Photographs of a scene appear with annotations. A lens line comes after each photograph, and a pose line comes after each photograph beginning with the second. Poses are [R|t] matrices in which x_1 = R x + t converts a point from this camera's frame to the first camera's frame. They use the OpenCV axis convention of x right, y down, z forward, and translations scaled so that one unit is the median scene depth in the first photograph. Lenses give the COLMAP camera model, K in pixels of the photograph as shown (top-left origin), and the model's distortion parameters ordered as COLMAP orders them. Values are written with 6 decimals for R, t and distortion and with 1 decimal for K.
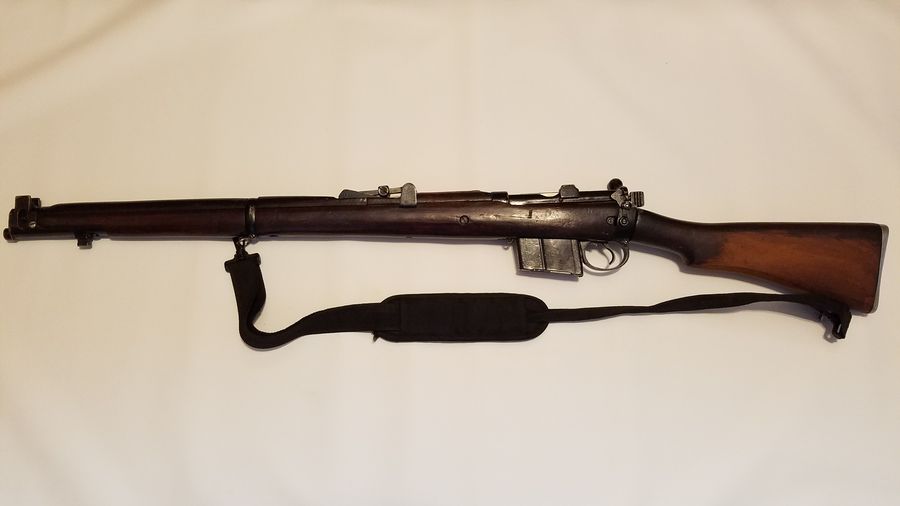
lens RADIAL K [[641.5, 0, 450.0], [0, 641.5, 253.0], [0, 0, 1]] dist [0.071409, -0.149173]
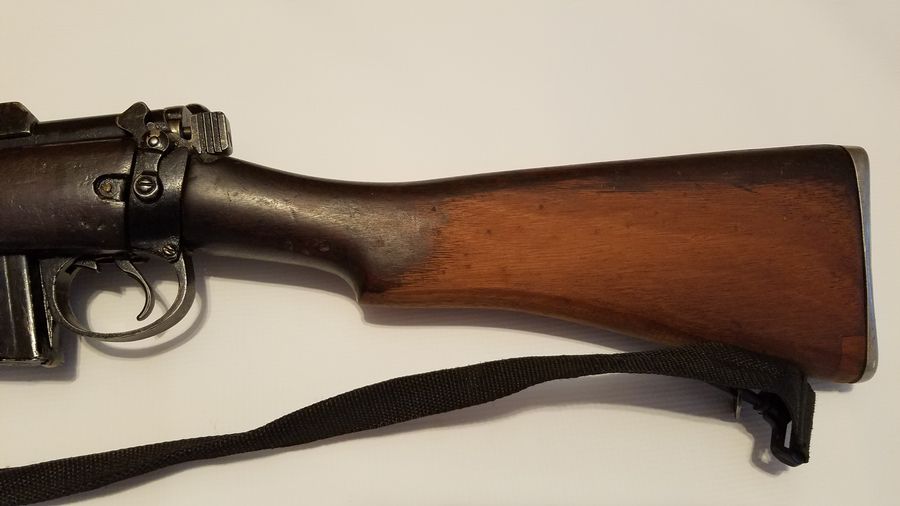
lens RADIAL K [[641.5, 0, 450.0], [0, 641.5, 253.0], [0, 0, 1]] dist [0.071409, -0.149173]
pose [[0.992176, -0.086222, 0.090290, 0.394259], [0.099307, 0.983345, -0.152221, 0.054179], [-0.075661, 0.159997, 0.984214, 0.647026]]
